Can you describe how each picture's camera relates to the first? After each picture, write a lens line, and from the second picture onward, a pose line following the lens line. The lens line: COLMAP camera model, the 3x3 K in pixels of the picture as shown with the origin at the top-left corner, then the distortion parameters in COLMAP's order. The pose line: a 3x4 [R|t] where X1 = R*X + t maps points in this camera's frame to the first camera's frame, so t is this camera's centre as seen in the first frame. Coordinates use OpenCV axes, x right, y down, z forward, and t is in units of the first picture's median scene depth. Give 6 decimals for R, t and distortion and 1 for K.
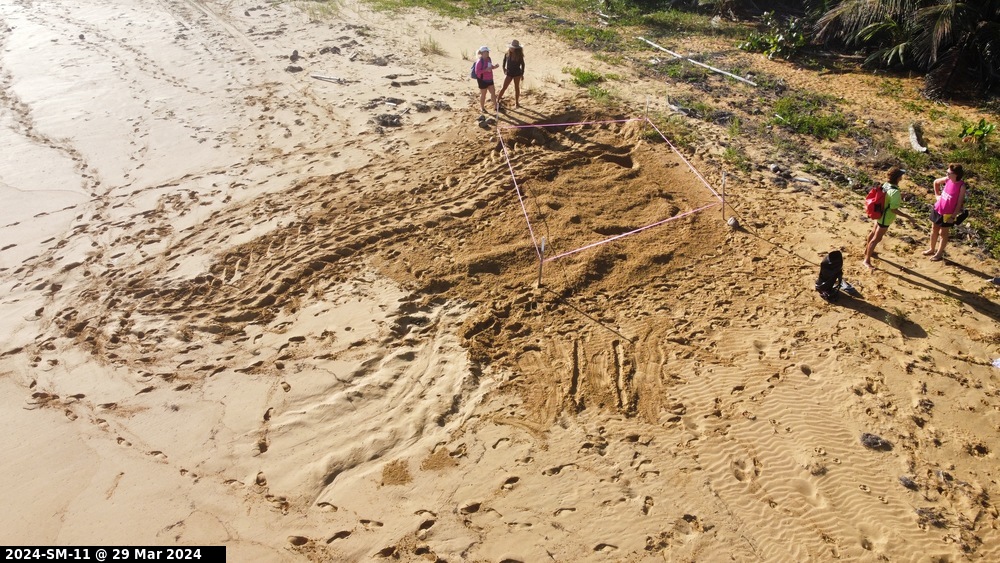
lens RADIAL K [[706.4, 0, 497.9], [0, 706.4, 281.9], [0, 0, 1]] dist [0.010631, -0.004178]
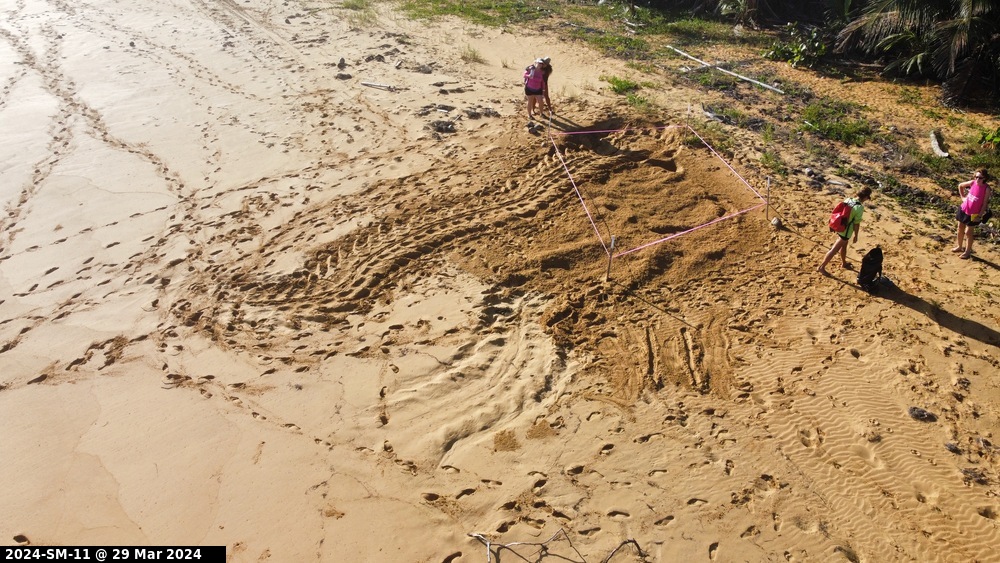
lens RADIAL K [[706.4, 0, 502.0], [0, 706.4, 280.2], [0, 0, 1]] dist [0.010631, -0.004178]
pose [[0.999984, -0.000347, 0.005724, -0.106756], [0.000354, 0.999999, -0.001298, 0.007310], [-0.005724, 0.001300, 0.999983, -0.099873]]
